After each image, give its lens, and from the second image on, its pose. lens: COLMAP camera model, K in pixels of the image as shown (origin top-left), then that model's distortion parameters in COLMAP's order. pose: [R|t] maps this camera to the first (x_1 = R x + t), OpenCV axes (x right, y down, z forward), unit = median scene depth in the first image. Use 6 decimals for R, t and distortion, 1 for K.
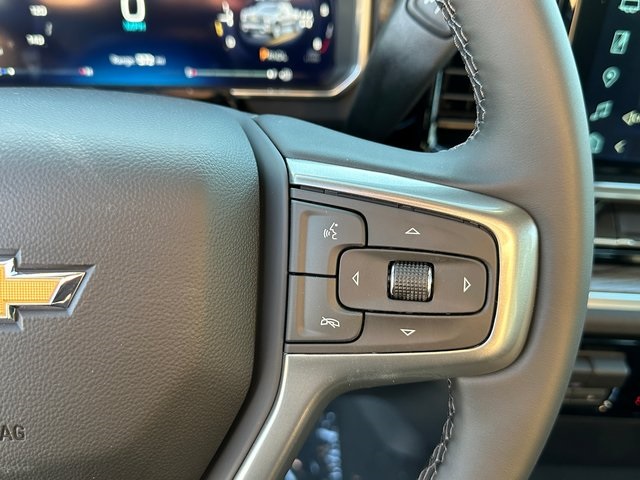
lens RADIAL K [[642.9, 0, 304.9], [0, 642.9, 251.9], [0, 0, 1]] dist [-0.010878, 0.000000]
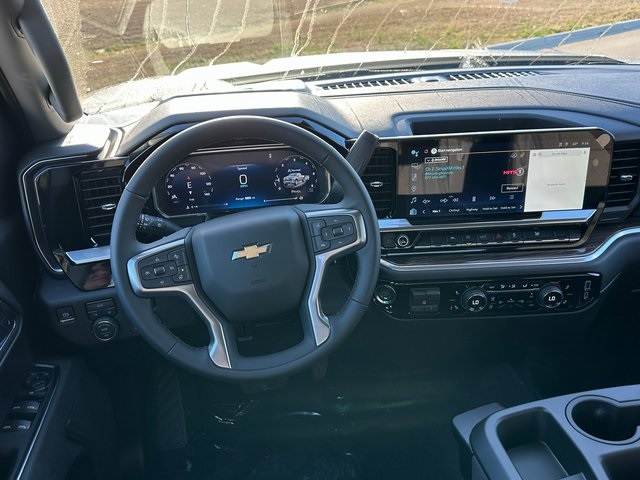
lens RADIAL K [[571.5, 0, 310.3], [0, 571.5, 245.2], [0, 0, 1]] dist [0.126649, -0.255279]
pose [[0.995350, -0.096197, 0.005020, -0.028291], [0.095613, 0.980287, -0.172903, 0.372780], [0.011711, 0.172578, 0.984926, -1.479607]]
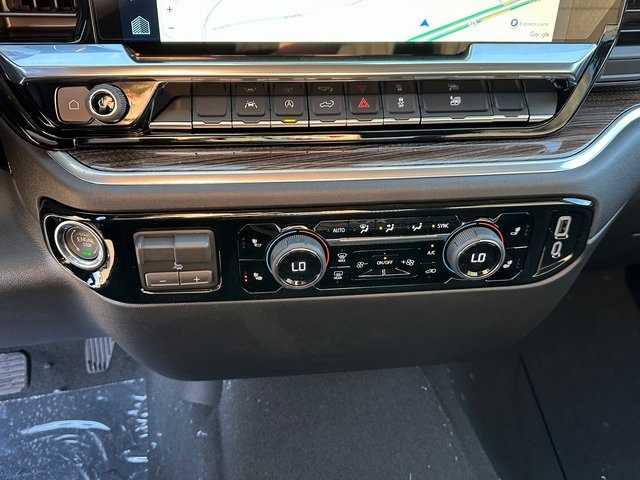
lens RADIAL K [[571.5, 0, 313.1], [0, 571.5, 245.9], [0, 0, 1]] dist [0.126649, -0.255279]
pose [[0.992679, -0.085926, 0.084881, 0.629476], [0.088354, 0.995769, -0.025269, 0.240662], [-0.082351, 0.032583, 0.996071, 0.052442]]
